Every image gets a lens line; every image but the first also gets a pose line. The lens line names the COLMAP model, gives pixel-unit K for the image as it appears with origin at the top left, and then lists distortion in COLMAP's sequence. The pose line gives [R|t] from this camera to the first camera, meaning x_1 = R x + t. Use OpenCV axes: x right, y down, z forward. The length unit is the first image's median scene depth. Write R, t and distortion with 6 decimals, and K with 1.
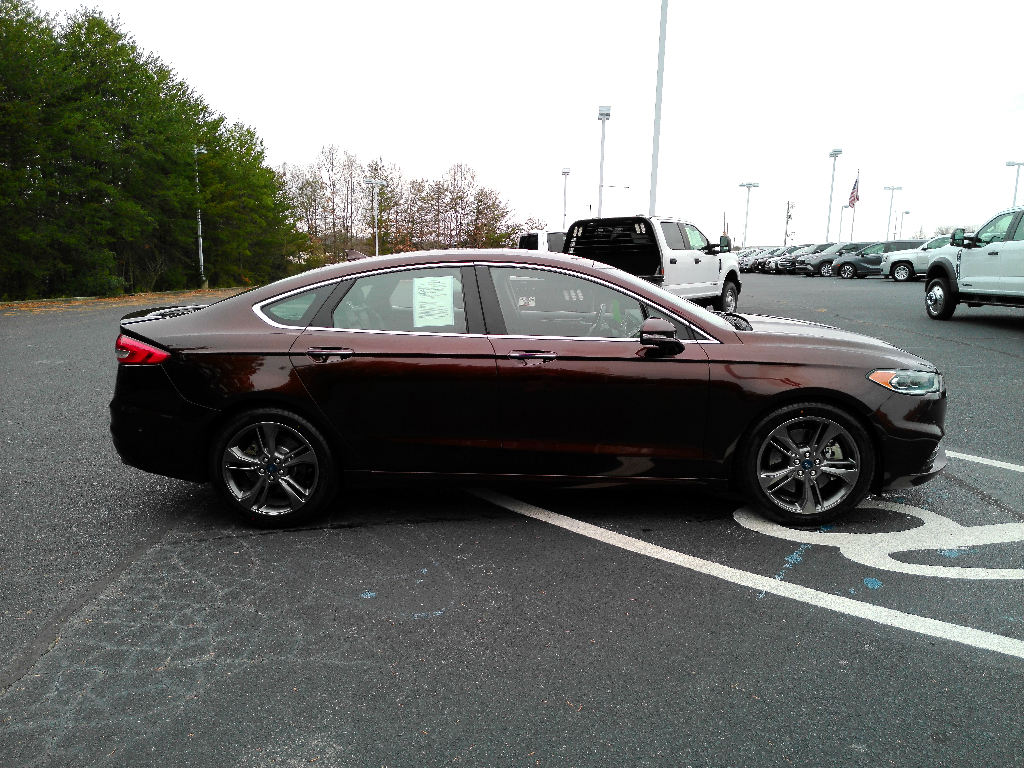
lens RADIAL K [[780.4, 0, 516.3], [0, 780.4, 379.9], [0, 0, 1]] dist [0.092186, -0.117972]
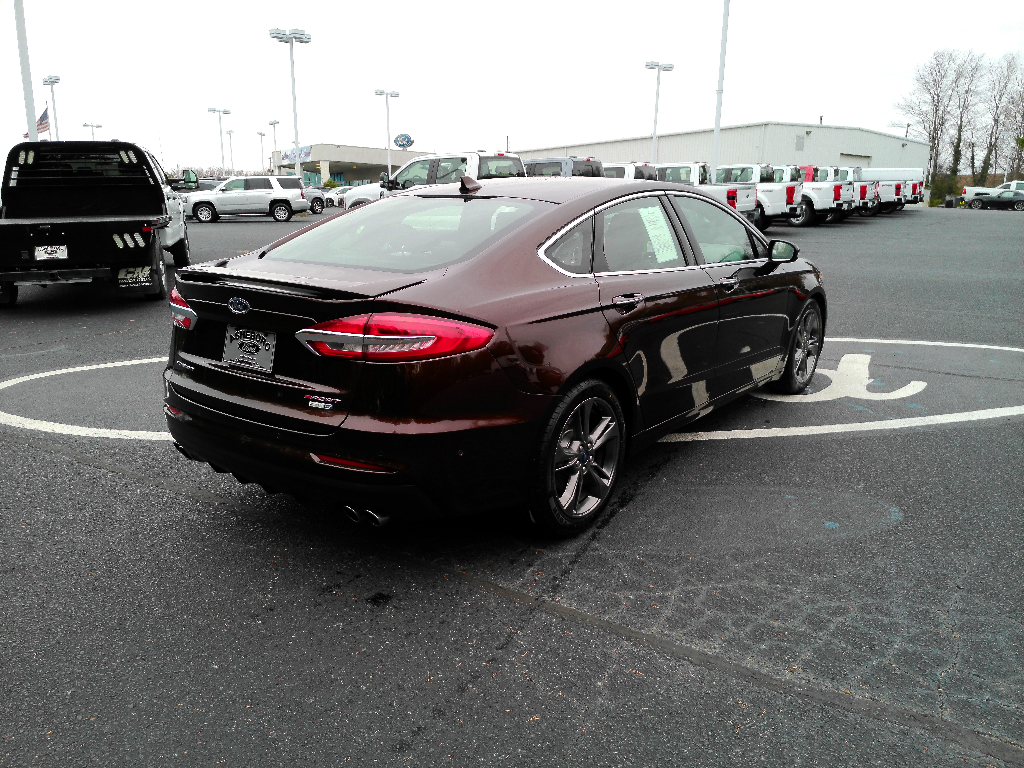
lens RADIAL K [[780.4, 0, 516.3], [0, 780.4, 379.9], [0, 0, 1]] dist [0.092186, -0.117972]
pose [[0.558539, -0.184998, 0.808585, -0.531344], [0.128116, 0.982354, 0.136257, -0.042953], [-0.819525, 0.027487, 0.572385, 0.332200]]
